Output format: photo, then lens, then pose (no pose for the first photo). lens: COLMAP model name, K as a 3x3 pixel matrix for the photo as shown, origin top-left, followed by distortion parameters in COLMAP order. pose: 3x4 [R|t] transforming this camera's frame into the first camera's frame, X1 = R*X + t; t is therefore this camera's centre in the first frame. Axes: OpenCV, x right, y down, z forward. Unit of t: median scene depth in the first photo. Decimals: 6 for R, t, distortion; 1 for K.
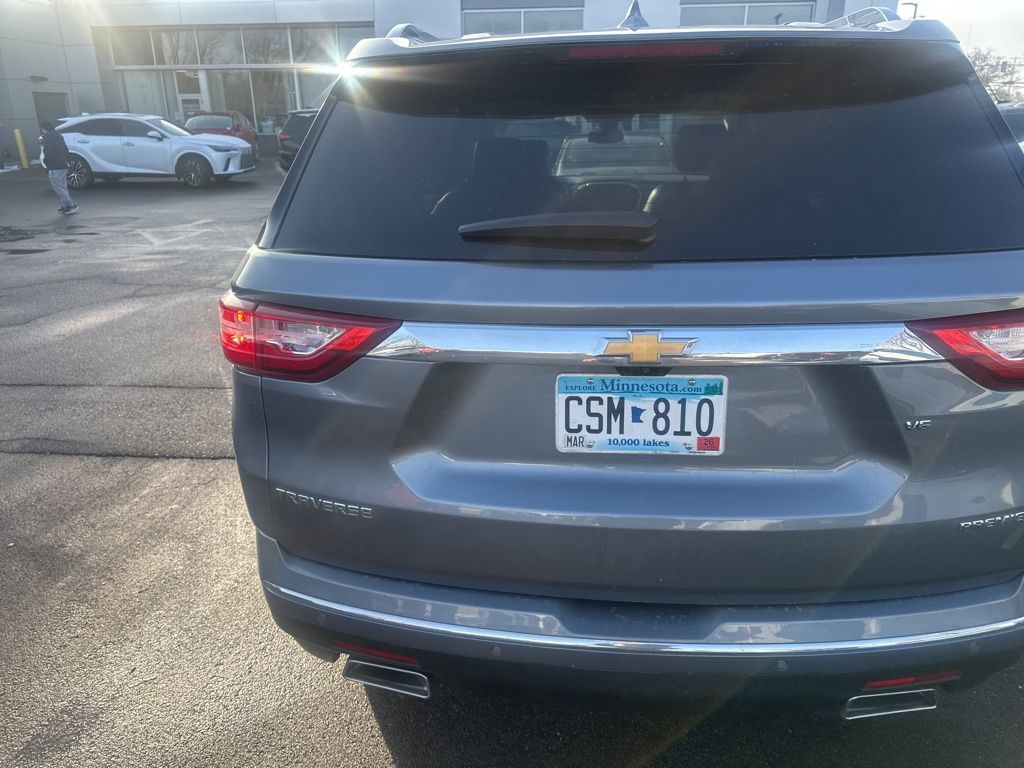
lens RADIAL K [[713.3, 0, 514.4], [0, 713.3, 379.5], [0, 0, 1]] dist [0.100385, -0.096085]
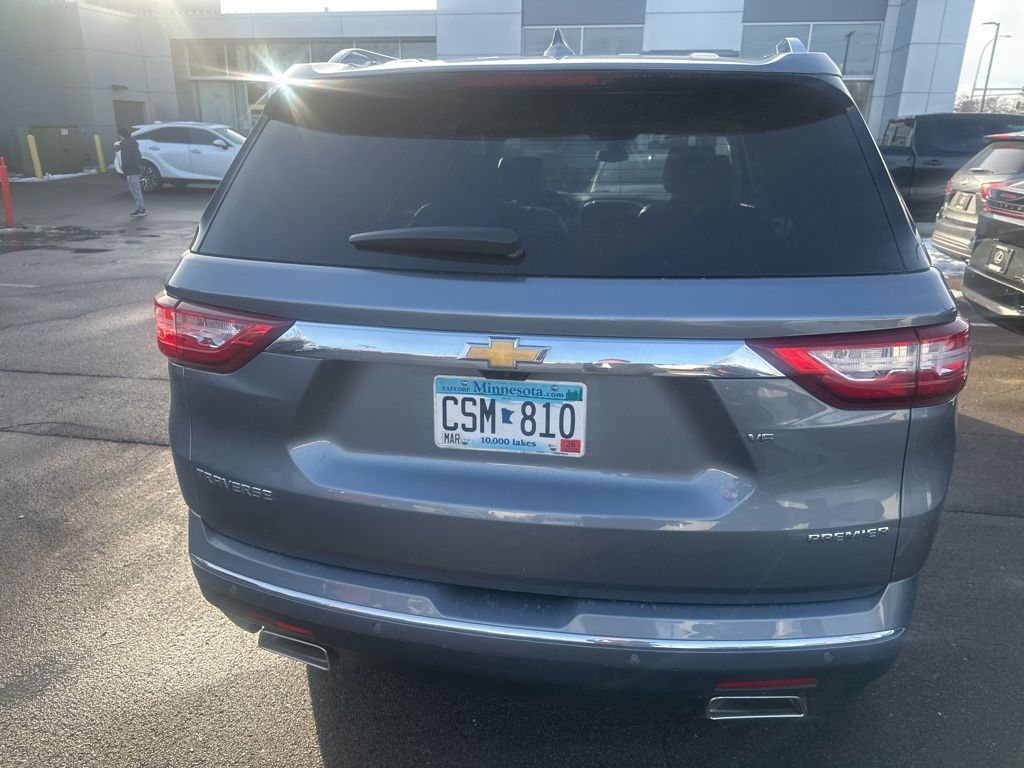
lens RADIAL K [[714.9, 0, 513.5], [0, 714.9, 388.5], [0, 0, 1]] dist [0.085672, -0.088390]
pose [[0.996298, 0.046095, -0.072568, 0.256101], [-0.046564, 0.998904, -0.004770, 0.012111], [0.072269, 0.008132, 0.997352, -0.078976]]
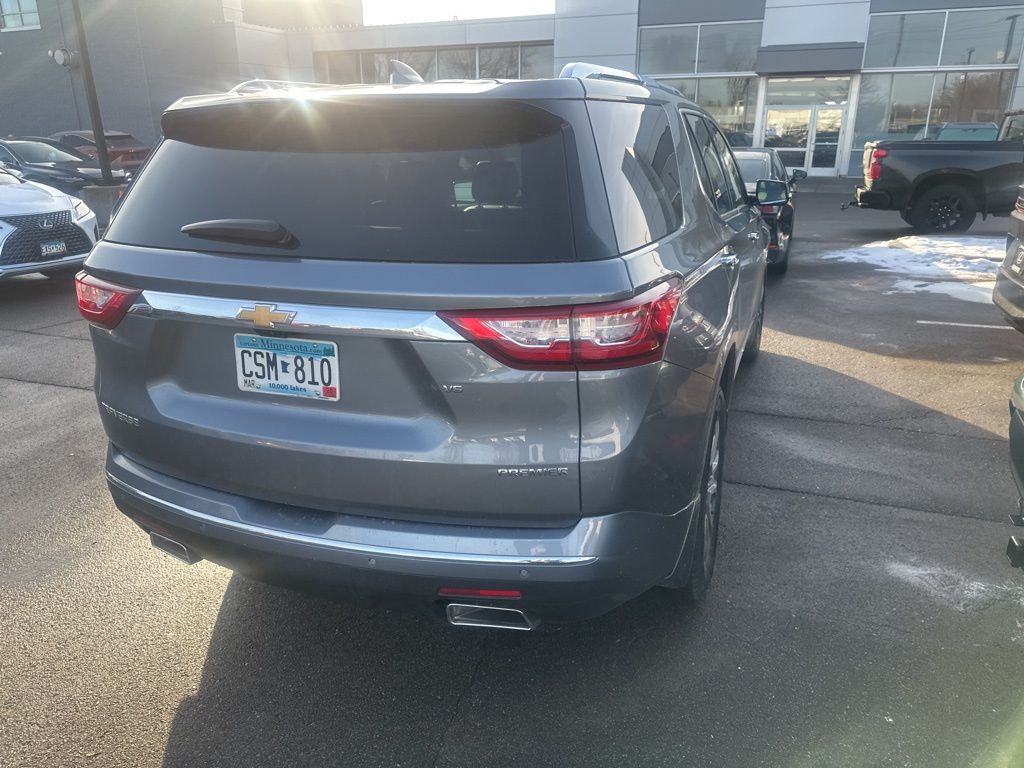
lens RADIAL K [[711.3, 0, 512.0], [0, 711.3, 384.0], [0, 0, 1]] dist [0.061883, -0.056324]
pose [[0.966844, 0.088354, -0.239598, 0.924546], [-0.089827, 0.995946, 0.004789, 0.035670], [0.239049, 0.016892, 0.970860, -0.238668]]
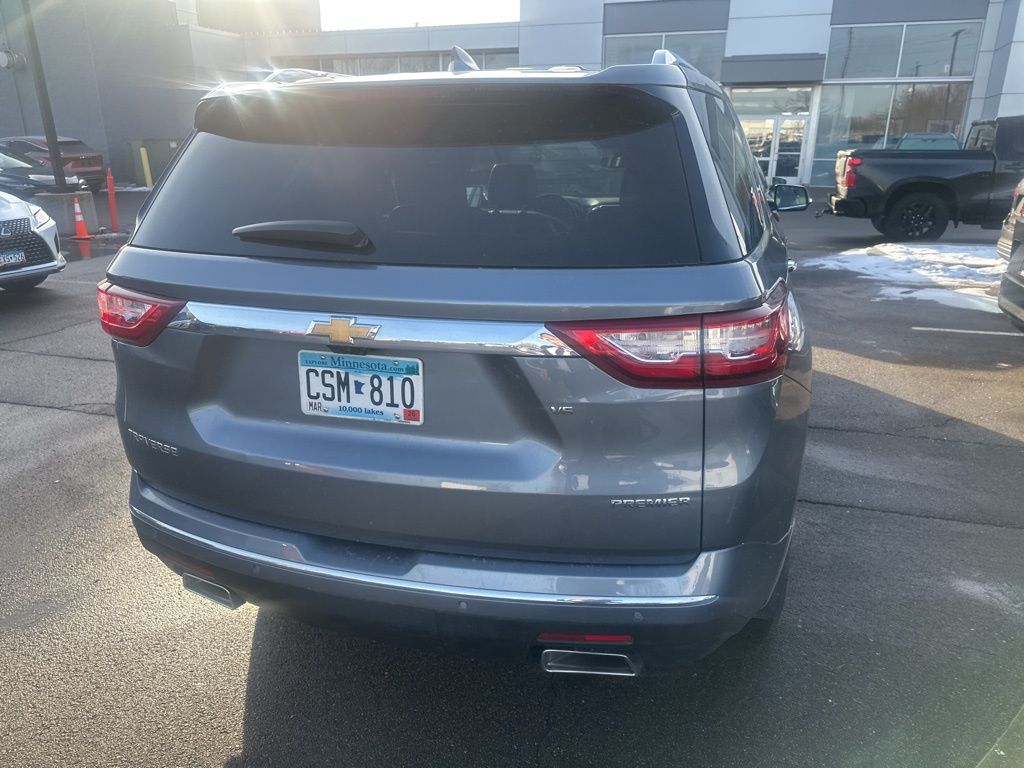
lens RADIAL K [[715.1, 0, 515.0], [0, 715.1, 390.0], [0, 0, 1]] dist [0.055078, -0.047628]
pose [[0.979922, 0.073517, -0.185333, 0.658091], [-0.075729, 0.997117, -0.004873, 0.038959], [0.184440, 0.018810, 0.982664, -0.160307]]
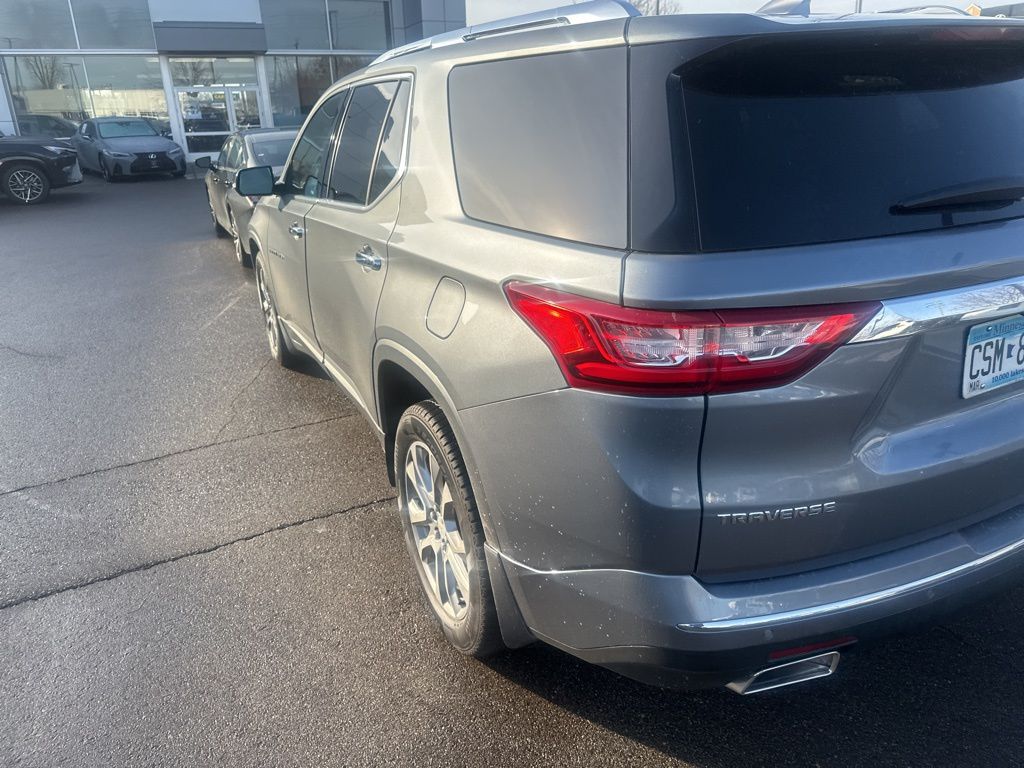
lens RADIAL K [[729.7, 0, 512.0], [0, 729.7, 384.0], [0, 0, 1]] dist [0.006487, -0.016439]
pose [[0.853105, -0.208059, 0.478459, -1.072721], [0.202609, 0.977187, 0.063674, -0.134242], [-0.480792, 0.042620, 0.875798, 0.358713]]
